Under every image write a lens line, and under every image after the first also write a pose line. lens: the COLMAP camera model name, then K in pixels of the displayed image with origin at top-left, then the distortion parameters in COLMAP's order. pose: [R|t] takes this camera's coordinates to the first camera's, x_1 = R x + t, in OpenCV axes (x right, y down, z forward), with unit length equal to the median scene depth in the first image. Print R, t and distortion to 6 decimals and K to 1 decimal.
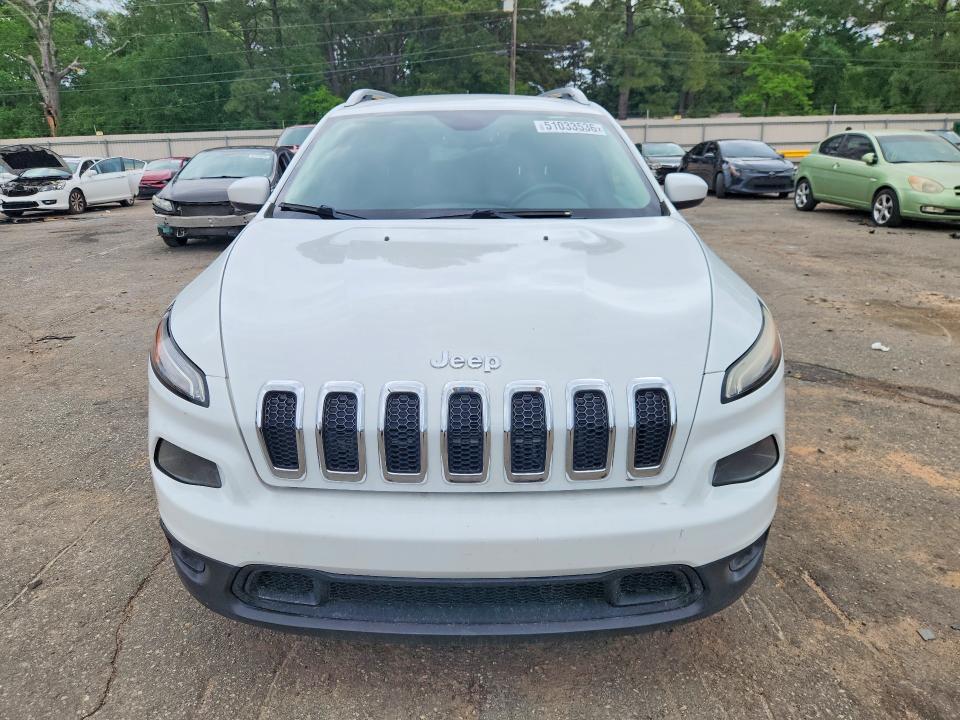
lens RADIAL K [[631.9, 0, 477.3], [0, 631.9, 353.1], [0, 0, 1]] dist [0.073084, -0.066151]
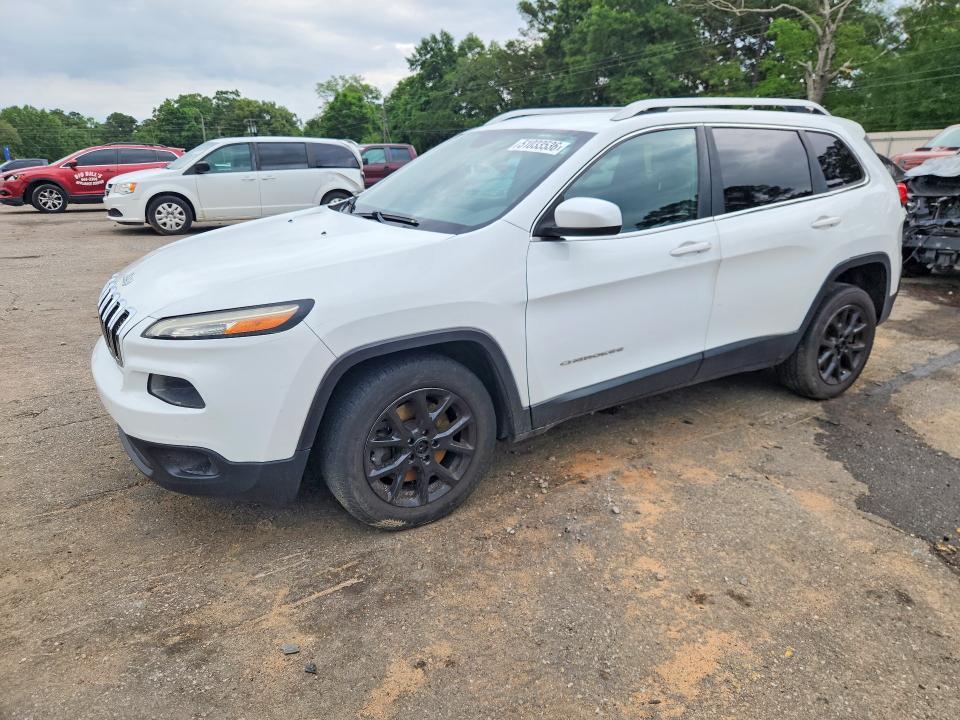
lens RADIAL K [[631.9, 0, 477.3], [0, 631.9, 353.1], [0, 0, 1]] dist [0.073084, -0.066151]
pose [[0.523590, 0.262362, -0.810567, 0.932849], [-0.261836, 0.954912, 0.139948, -0.140294], [0.810737, 0.138960, 0.568678, 0.356856]]
